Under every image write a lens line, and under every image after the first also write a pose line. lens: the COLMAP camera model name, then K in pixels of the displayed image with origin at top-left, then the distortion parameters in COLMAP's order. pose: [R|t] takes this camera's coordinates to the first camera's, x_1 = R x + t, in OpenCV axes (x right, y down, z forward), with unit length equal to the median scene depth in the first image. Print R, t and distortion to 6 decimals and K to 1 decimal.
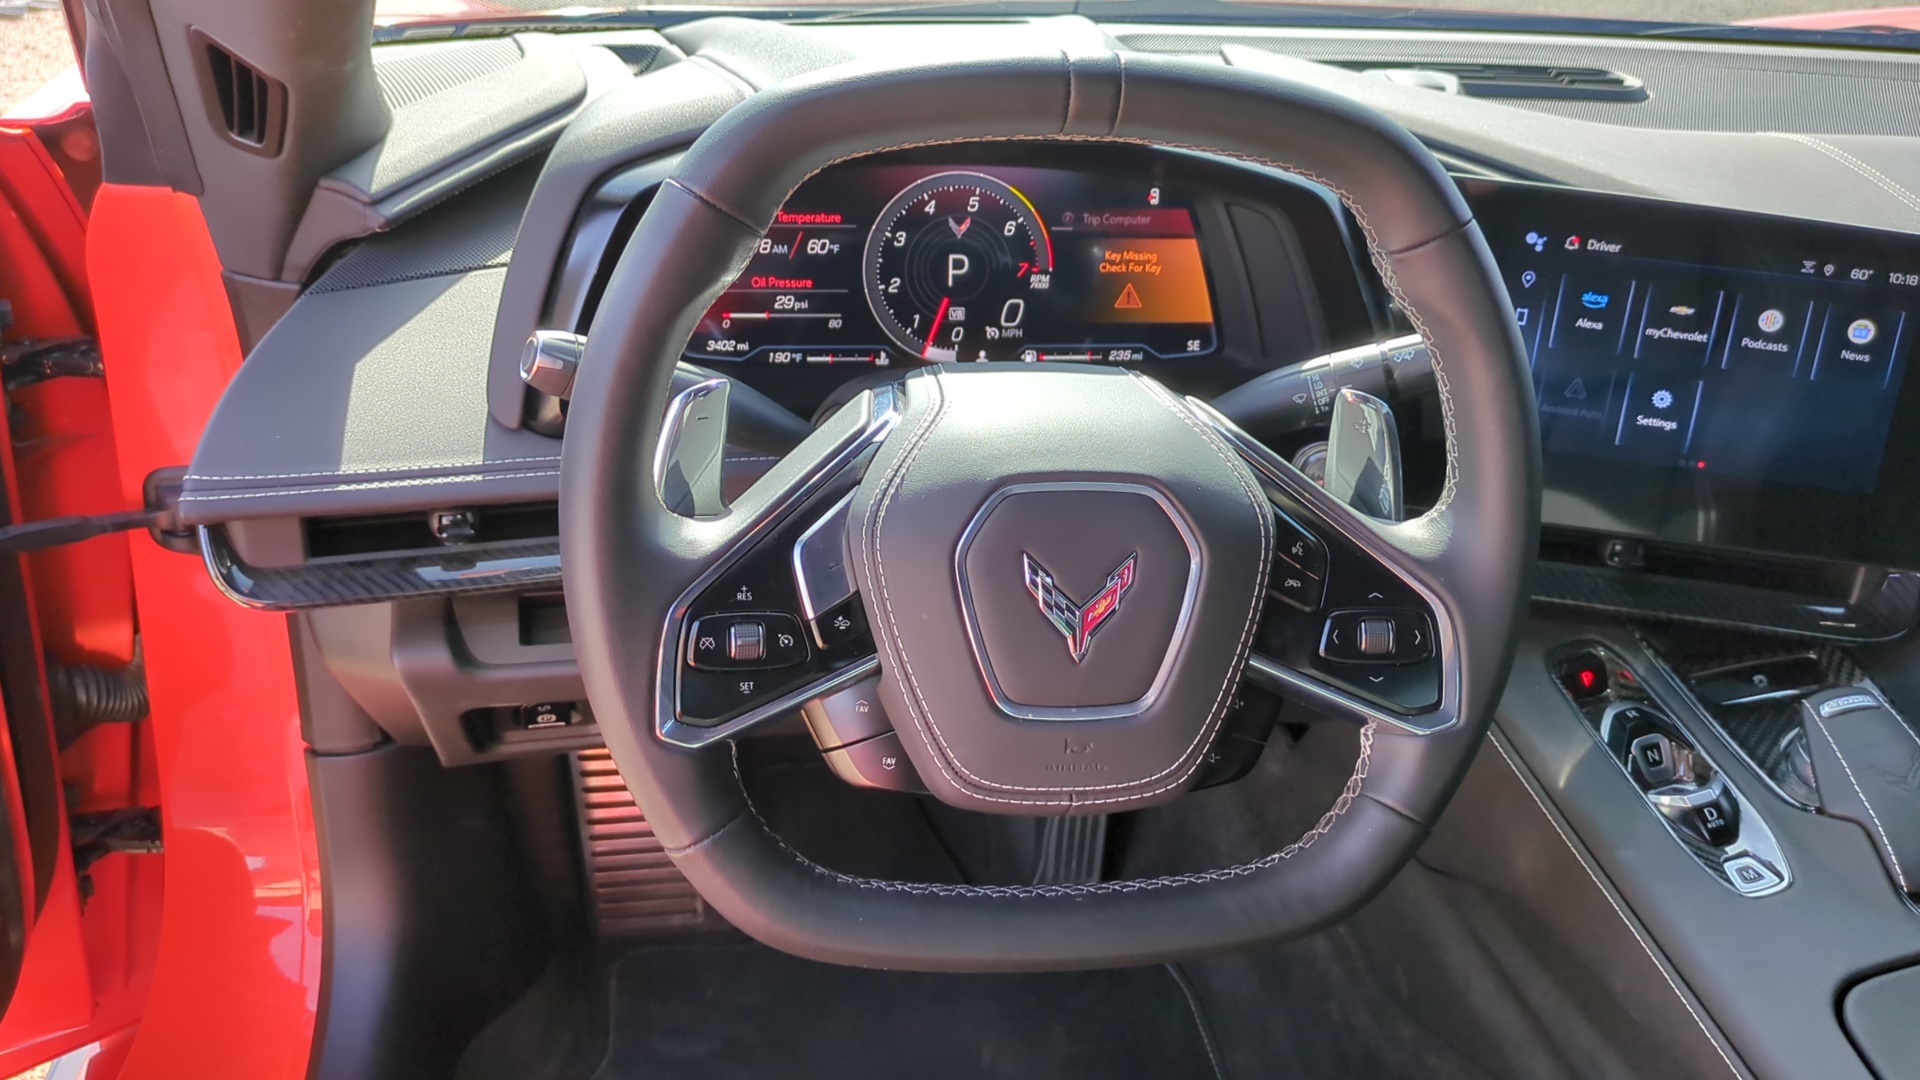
lens RADIAL K [[1640.4, 0, 973.6], [0, 1640.4, 550.9], [0, 0, 1]] dist [0.071595, -0.096647]
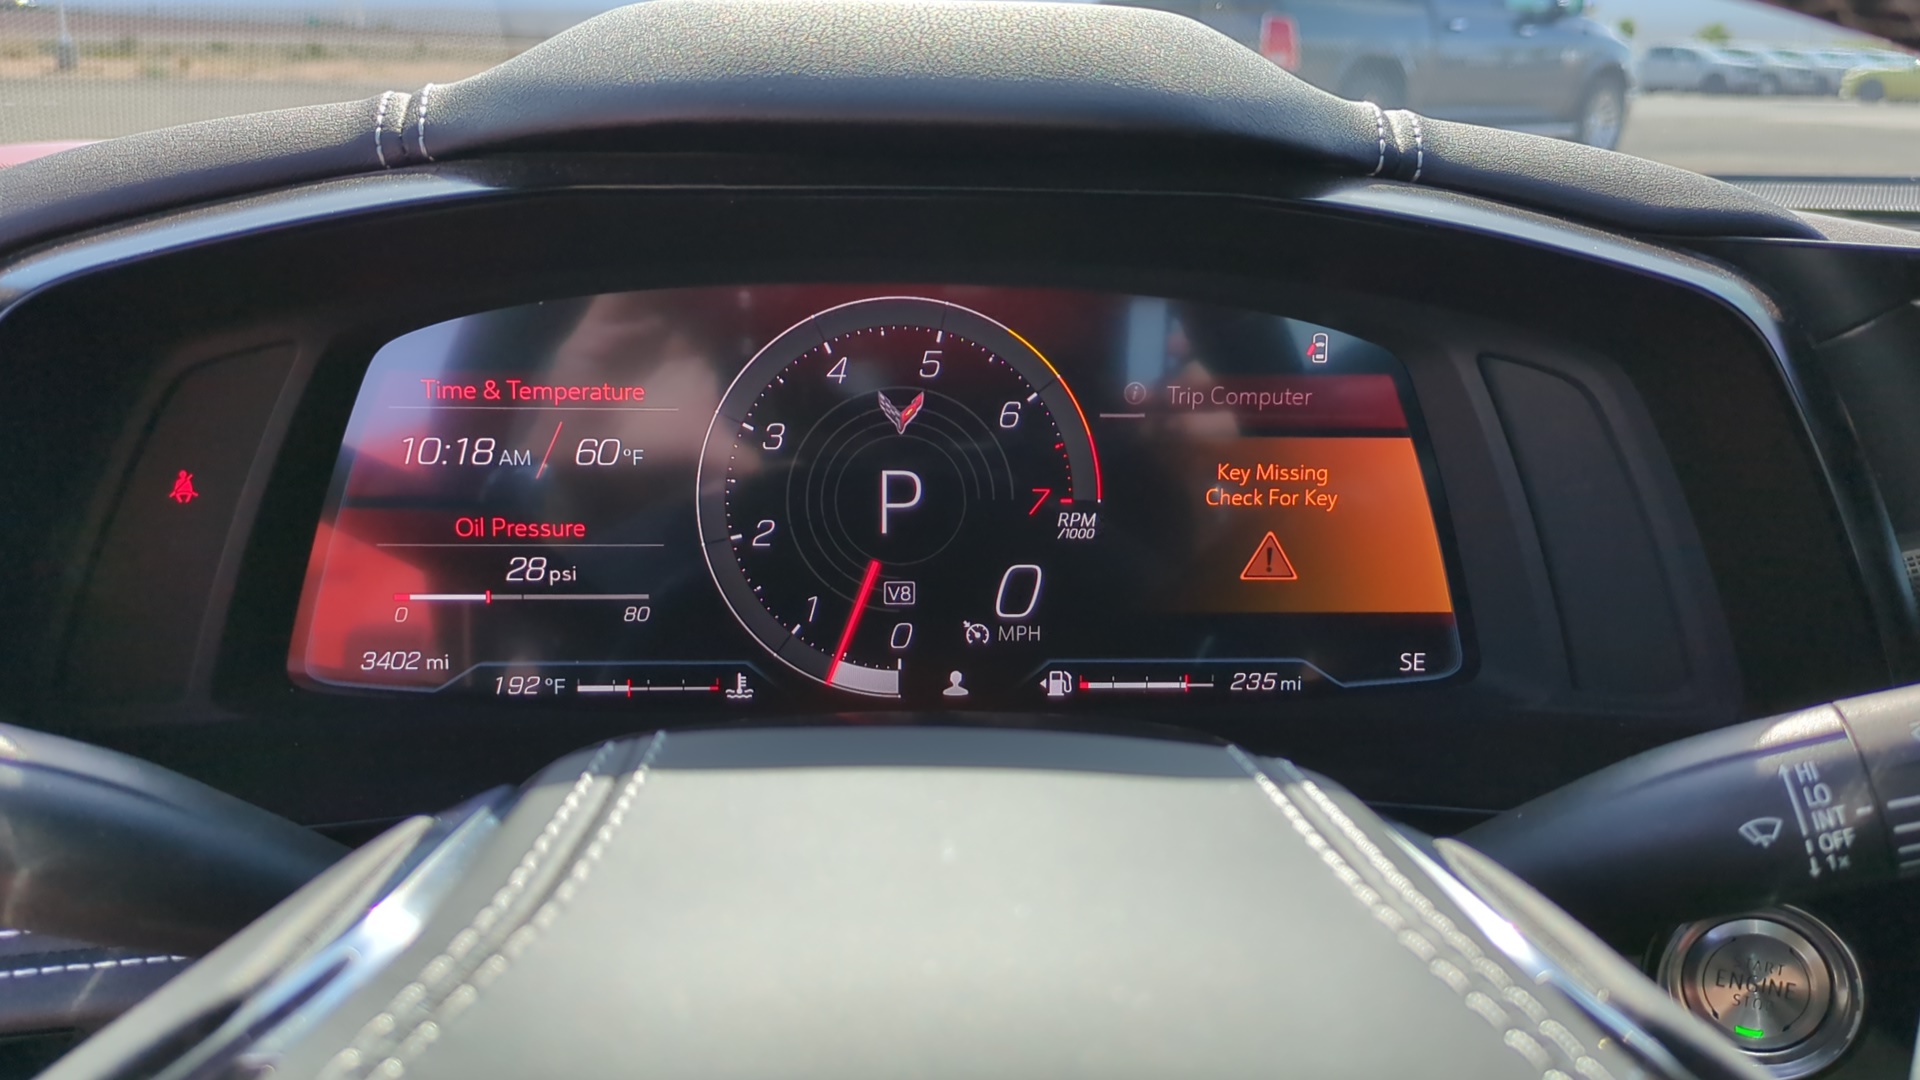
lens RADIAL K [[1638.4, 0, 979.4], [0, 1638.4, 542.8], [0, 0, 1]] dist [0.065981, -0.176712]
pose [[0.995566, -0.002734, -0.094025, 0.063971], [-0.014126, 0.983898, -0.178174, -0.084580], [0.092998, 0.178712, 0.979496, 0.606982]]
